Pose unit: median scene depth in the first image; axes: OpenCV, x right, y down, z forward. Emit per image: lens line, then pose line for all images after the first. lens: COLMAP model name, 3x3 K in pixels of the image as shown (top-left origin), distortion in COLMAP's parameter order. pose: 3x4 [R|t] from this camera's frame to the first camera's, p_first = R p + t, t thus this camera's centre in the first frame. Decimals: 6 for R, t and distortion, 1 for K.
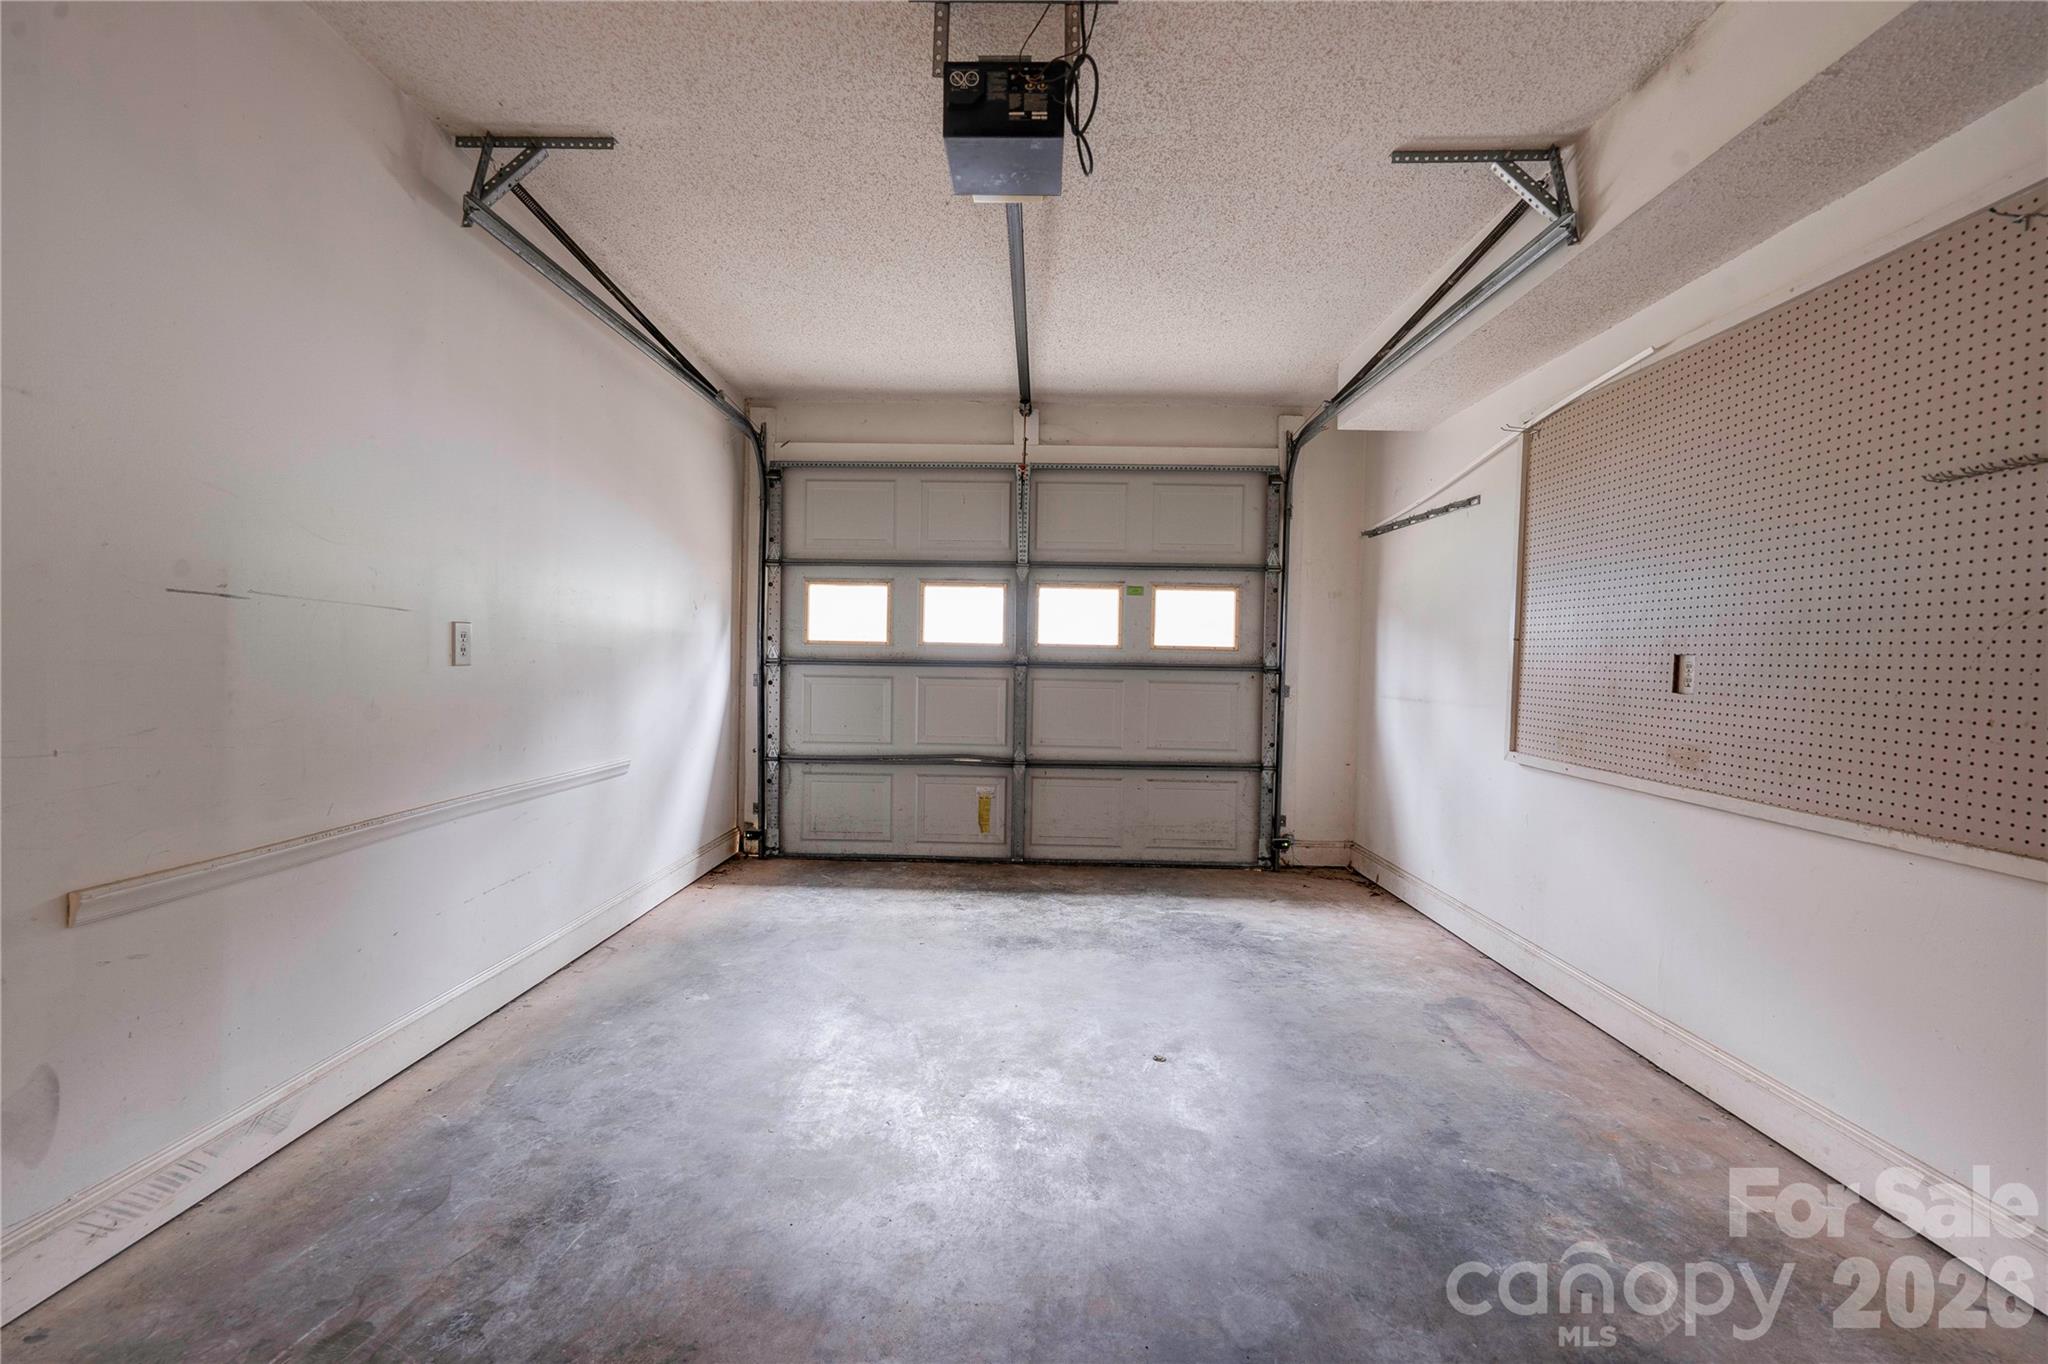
lens RADIAL K [[940.0, 0, 1015.1], [0, 940.0, 675.0], [0, 0, 1]] dist [-0.003328, 0.011850]
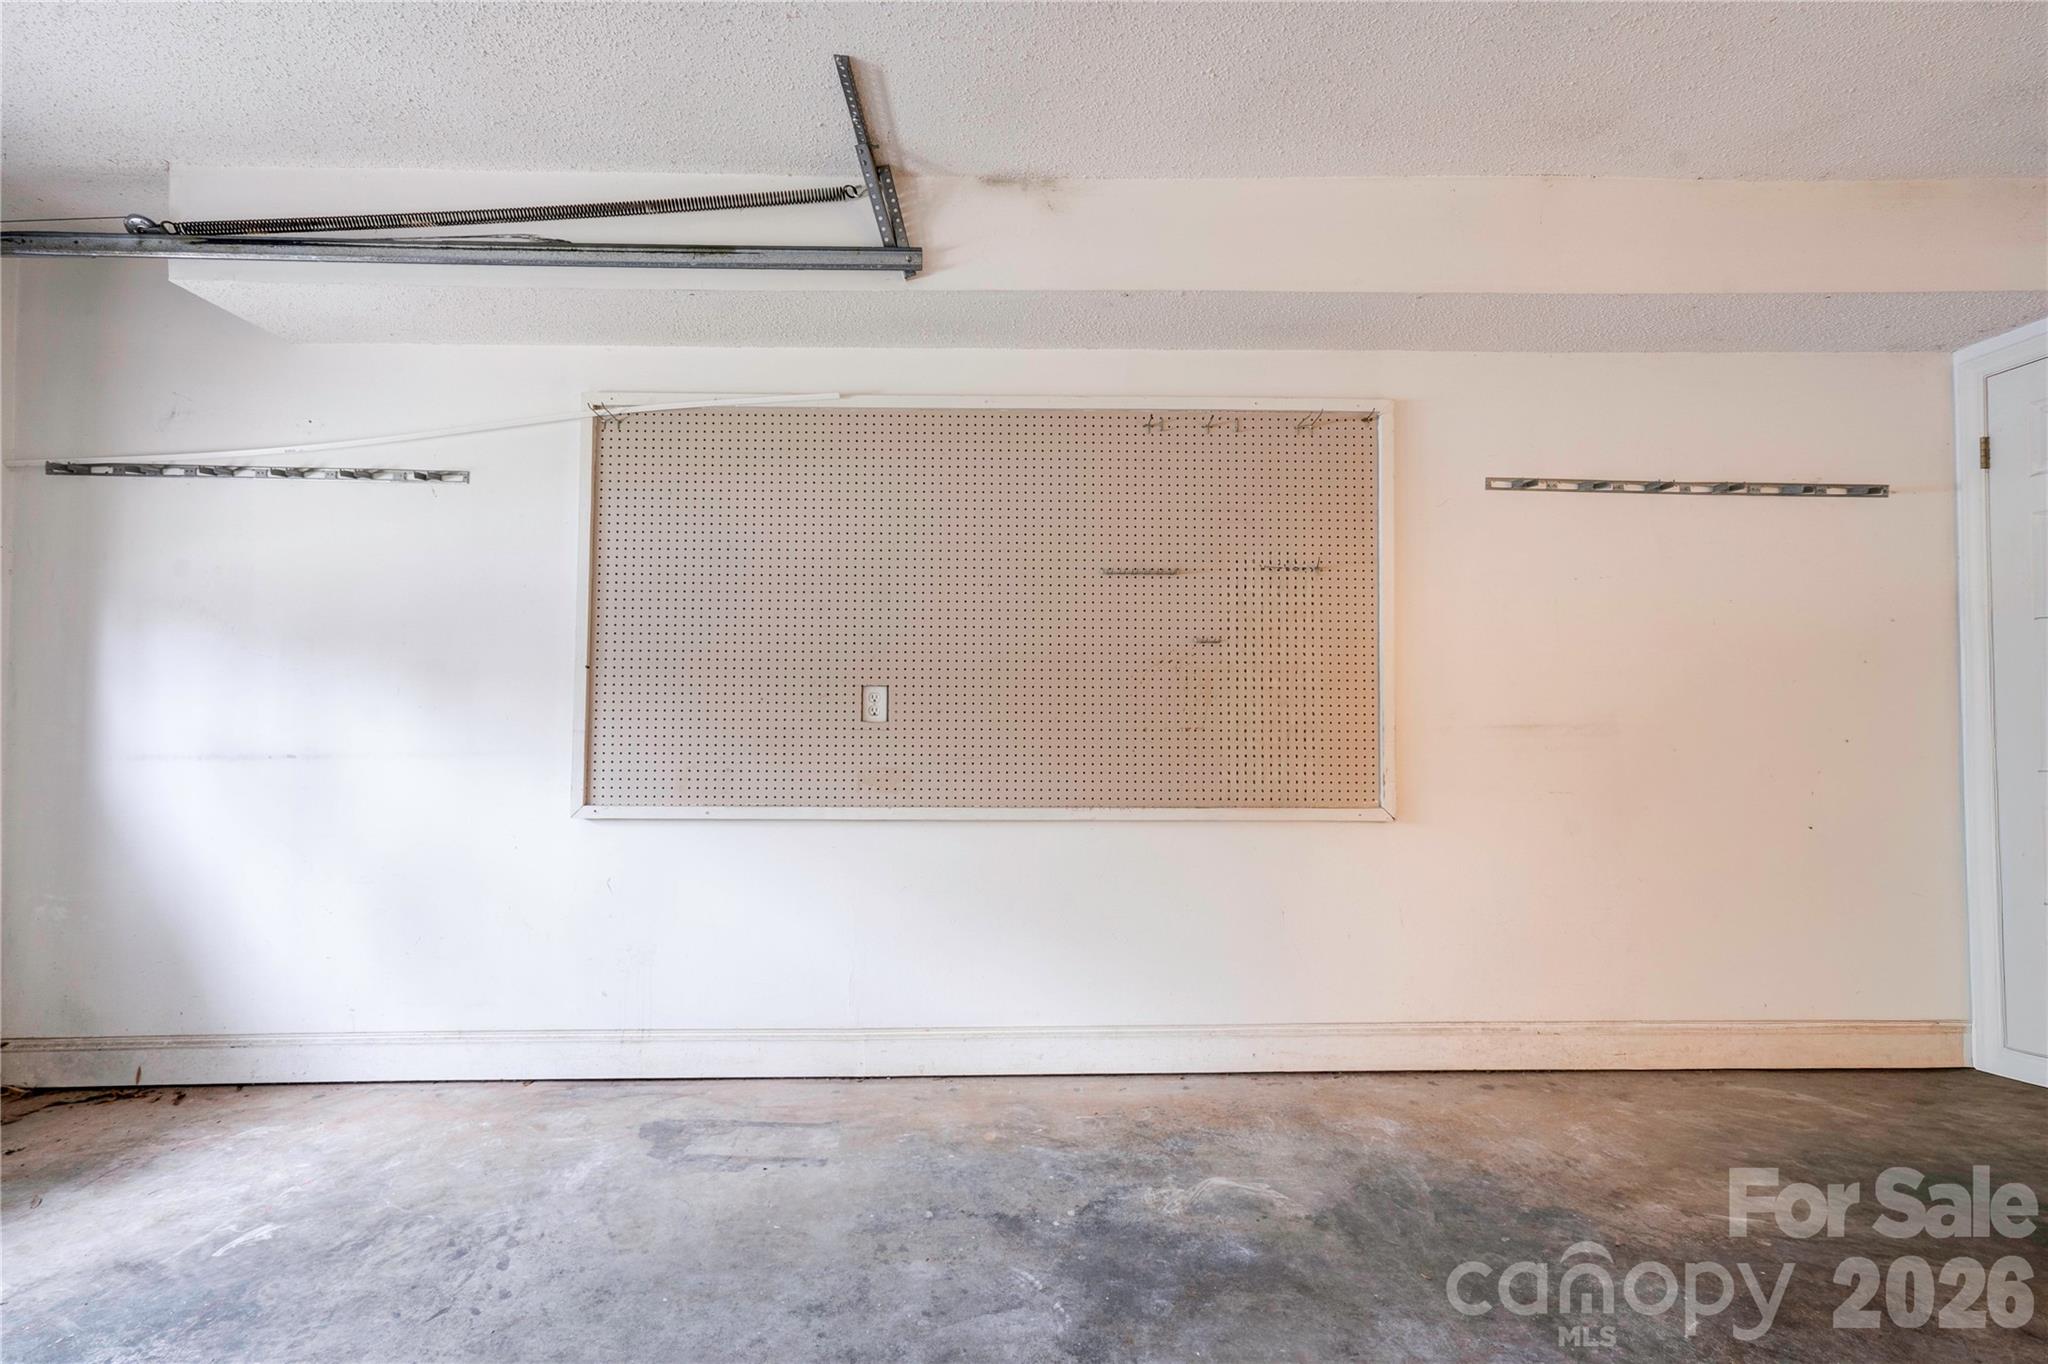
lens RADIAL K [[940.0, 0, 1015.1], [0, 940.0, 675.0], [0, 0, 1]] dist [-0.003328, 0.011850]
pose [[-0.034859, 0.006207, 0.999373, -0.388875], [0.018808, 0.999808, -0.005553, -0.025654], [-0.999215, 0.018603, -0.034969, 0.881161]]
